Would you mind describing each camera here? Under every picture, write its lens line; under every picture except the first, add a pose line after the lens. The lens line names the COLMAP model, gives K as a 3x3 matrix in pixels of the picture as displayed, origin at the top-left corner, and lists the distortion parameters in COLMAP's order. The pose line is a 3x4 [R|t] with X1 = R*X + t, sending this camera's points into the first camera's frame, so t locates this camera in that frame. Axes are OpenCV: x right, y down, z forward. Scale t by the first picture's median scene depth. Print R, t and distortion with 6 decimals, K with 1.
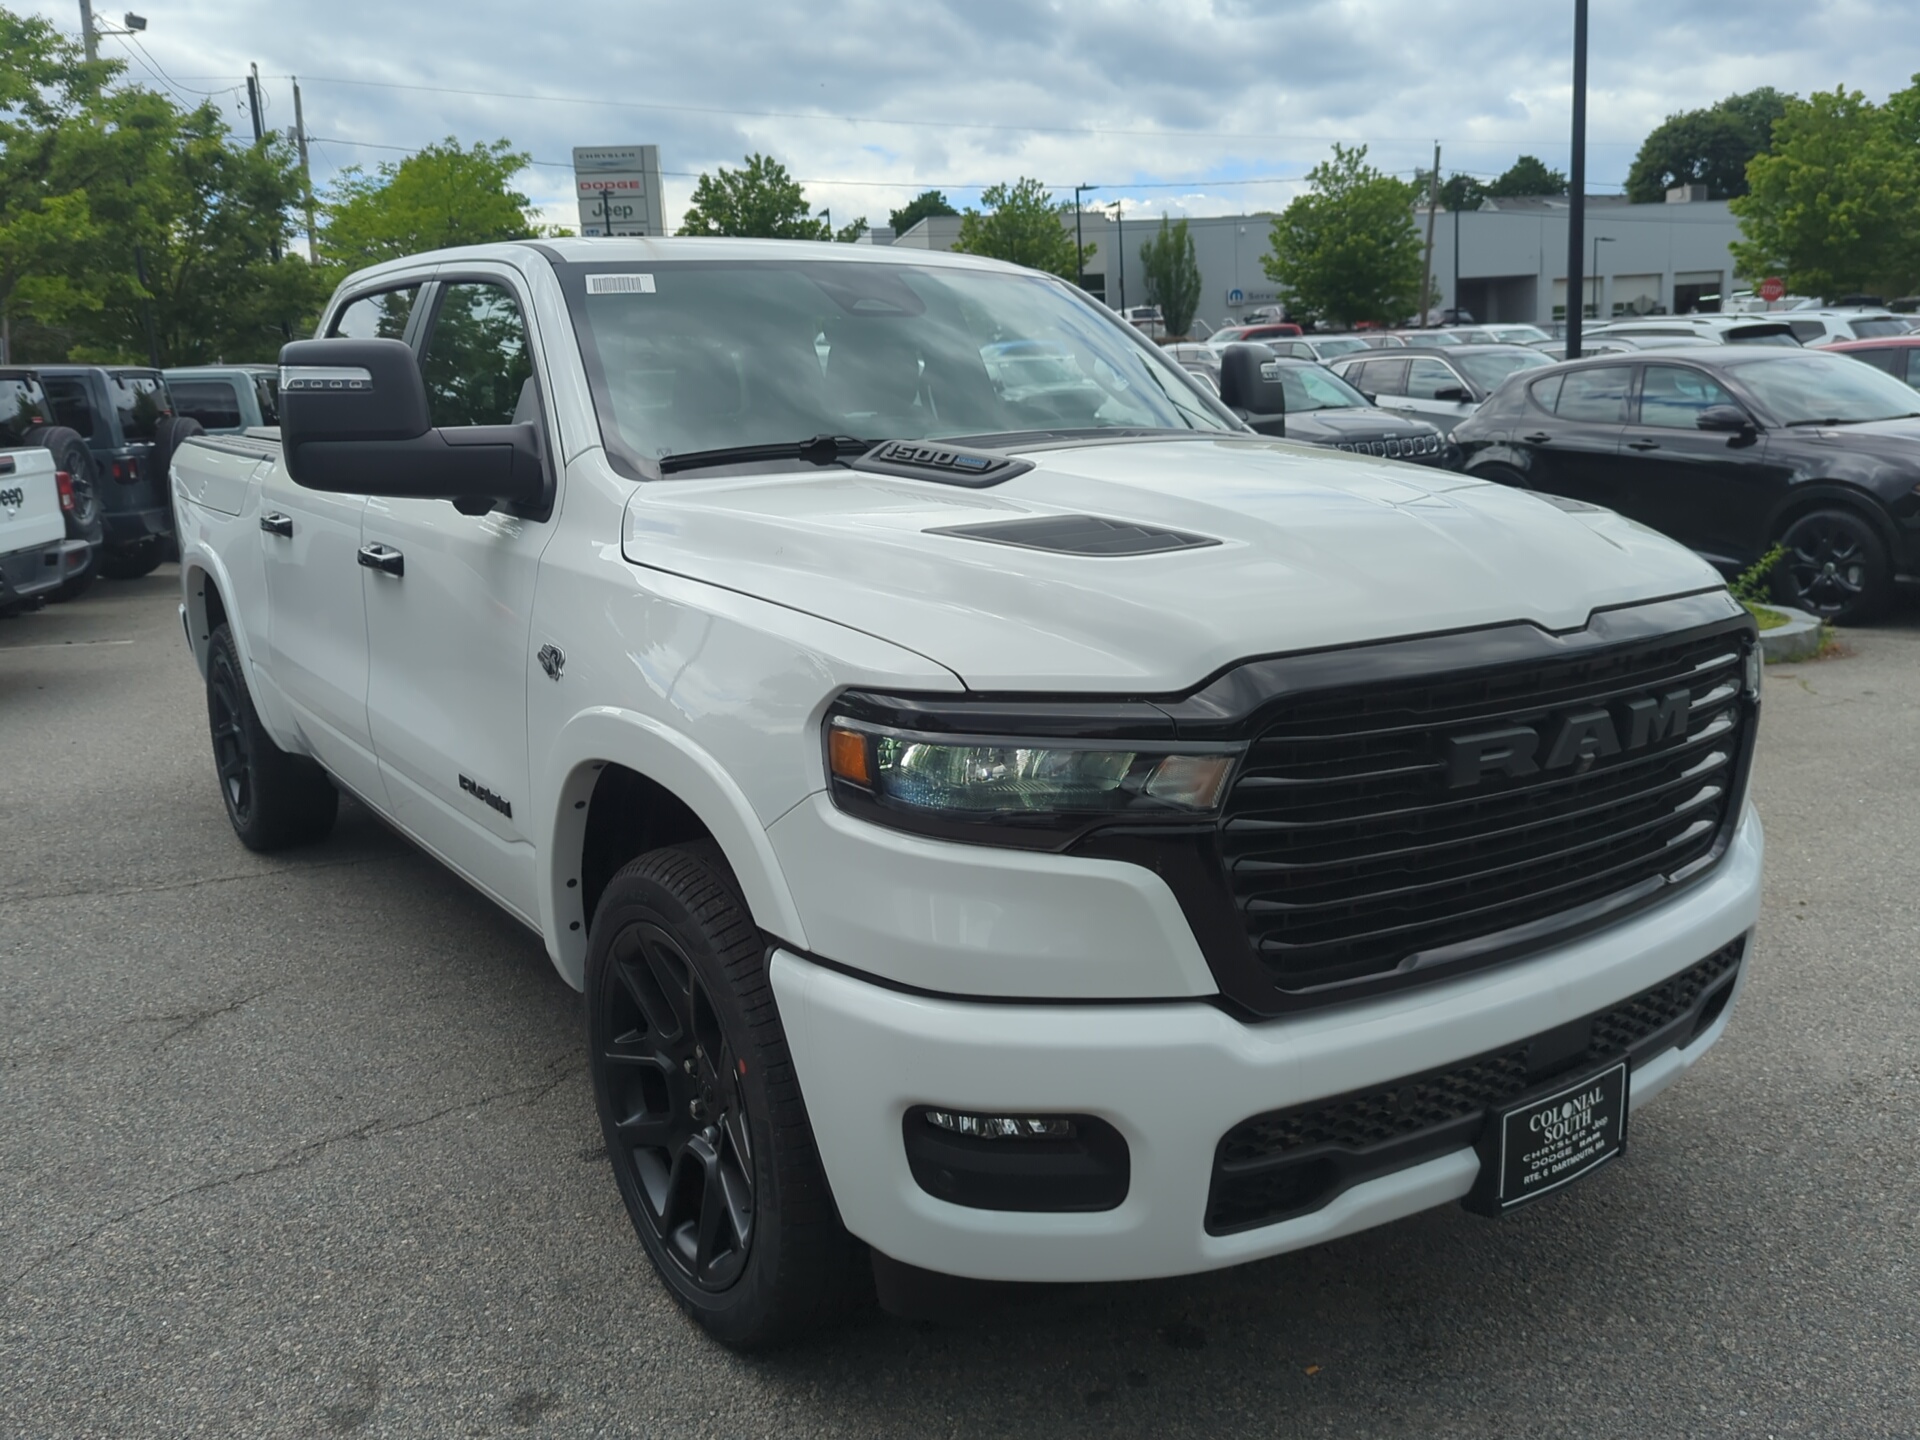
lens RADIAL K [[1568.8, 0, 973.6], [0, 1568.8, 723.4], [0, 0, 1]] dist [0.056437, -0.049037]
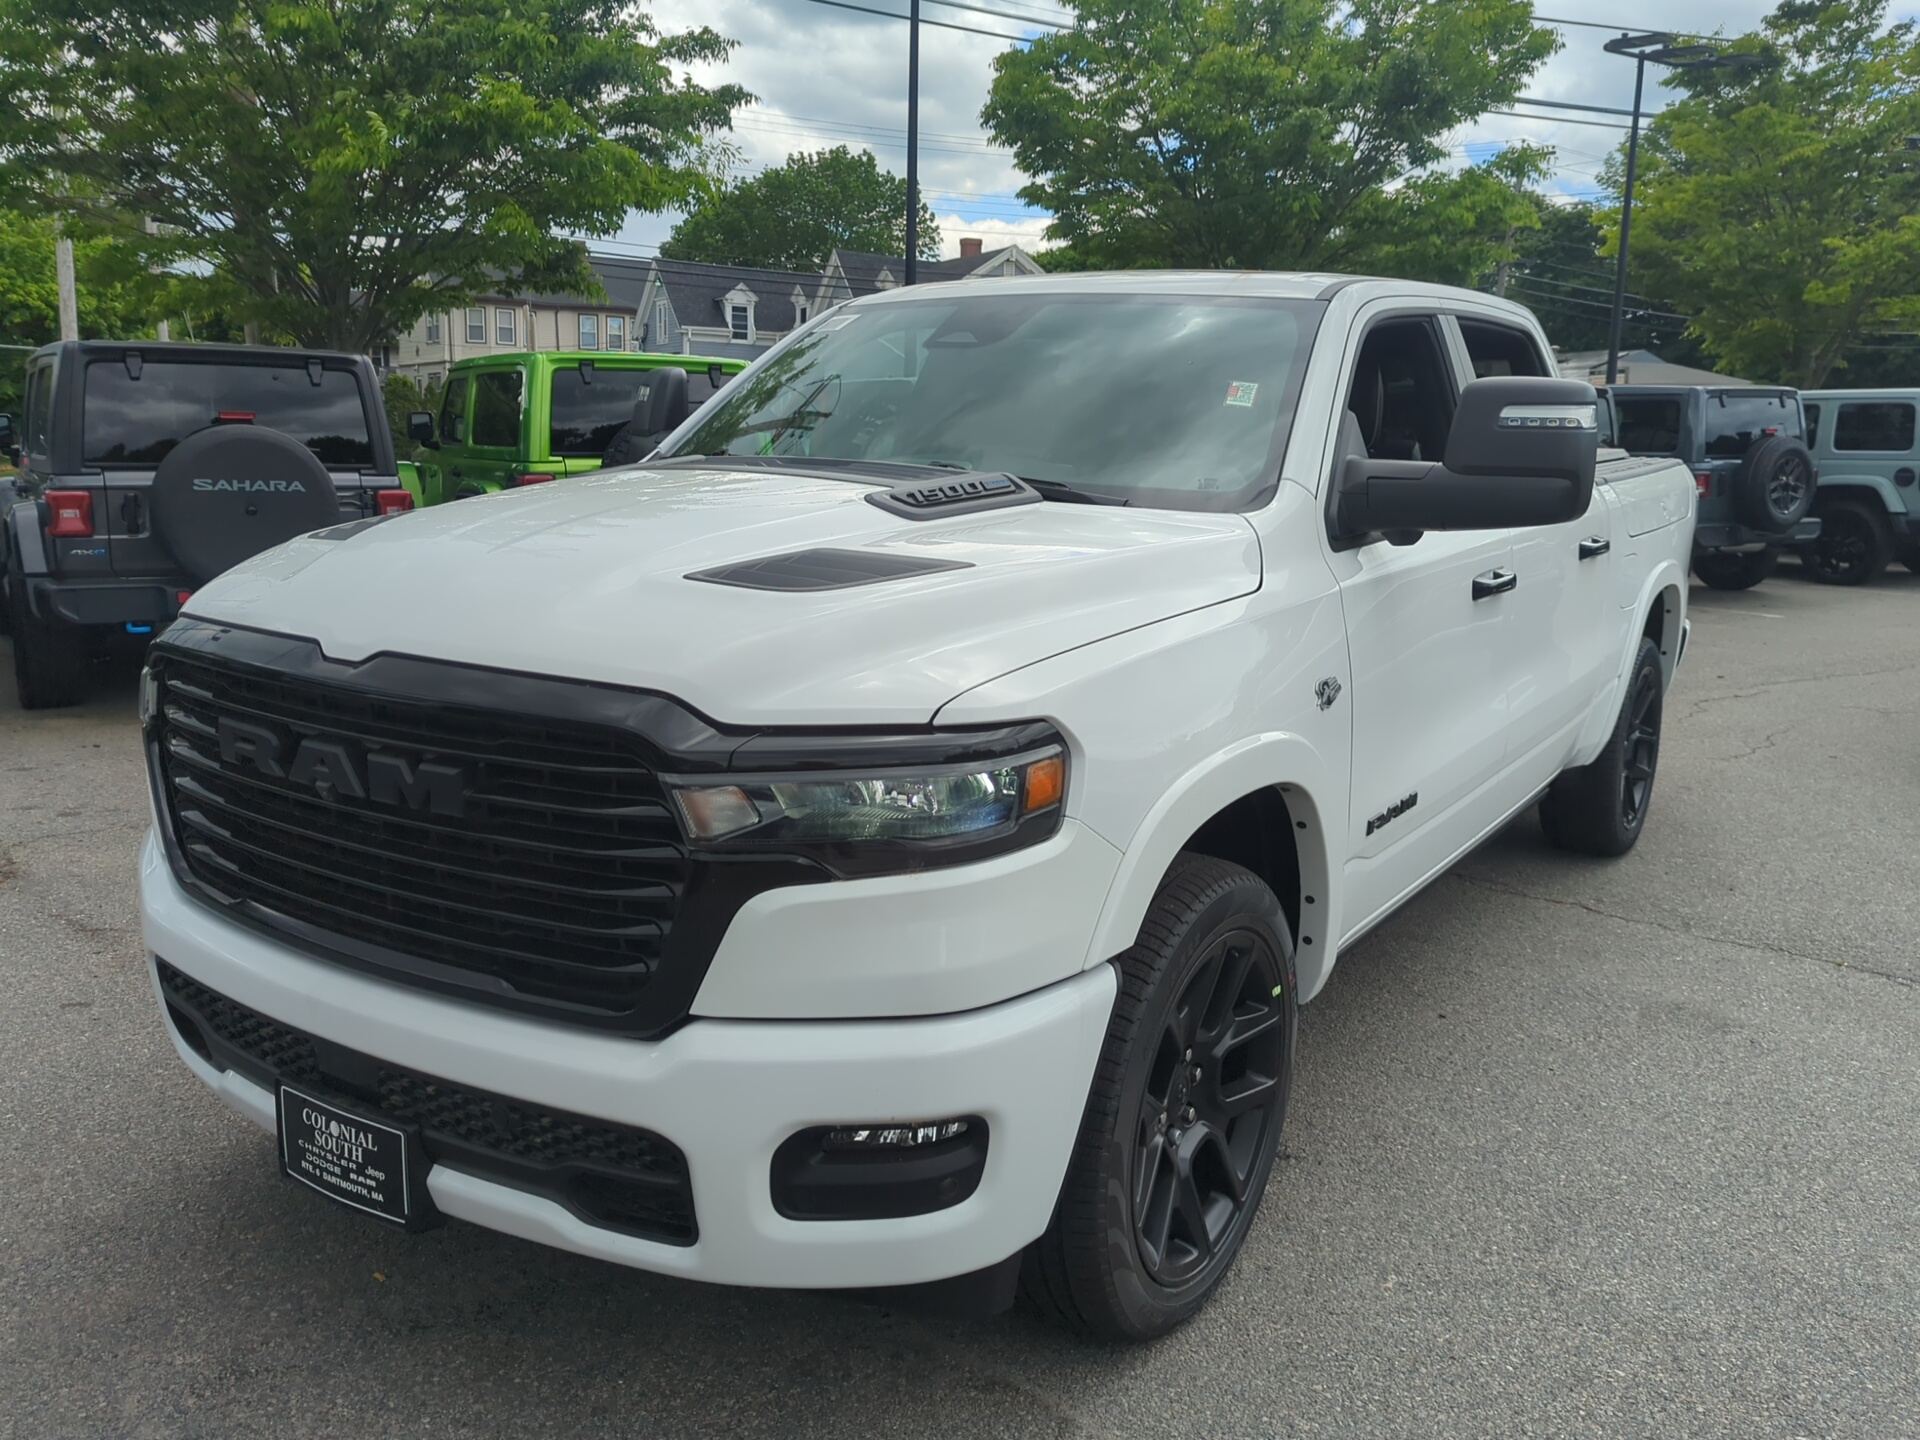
lens RADIAL K [[1568.8, 0, 973.6], [0, 1568.8, 723.4], [0, 0, 1]] dist [0.056437, -0.049037]
pose [[0.361601, 0.210404, -0.908281, 0.128501], [-0.218461, 0.966202, 0.136849, -0.021953], [0.906377, 0.148939, 0.395345, 0.085412]]
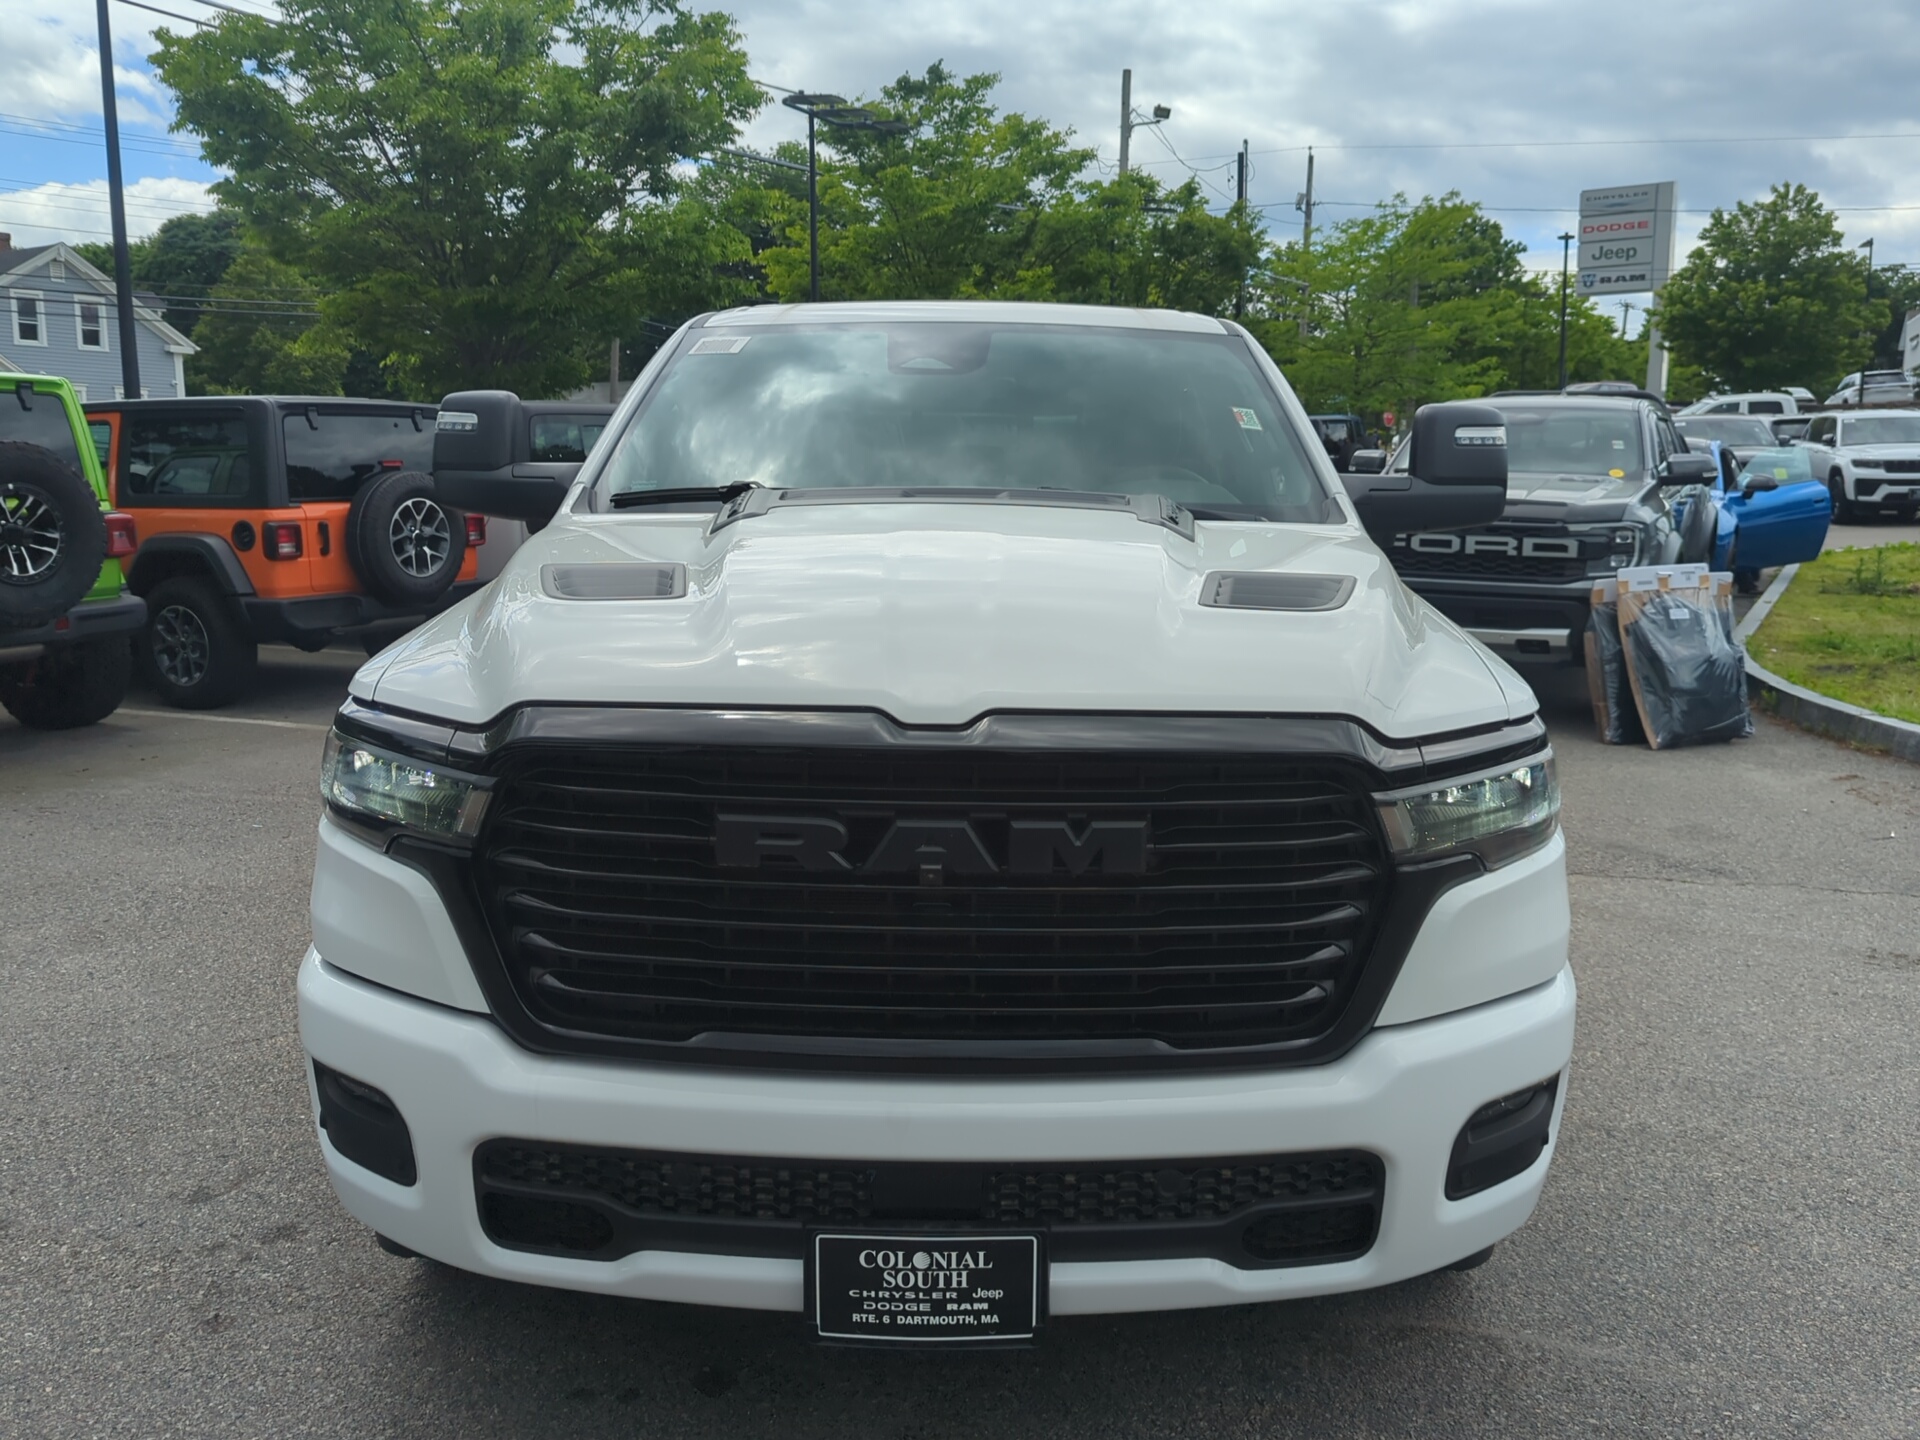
lens RADIAL K [[1568.8, 0, 973.6], [0, 1568.8, 723.4], [0, 0, 1]] dist [0.056437, -0.049037]
pose [[0.808090, 0.129447, -0.574660, 0.080151], [-0.145645, 0.989173, 0.018012, -0.007049], [0.570770, 0.069141, 0.818194, 0.024290]]
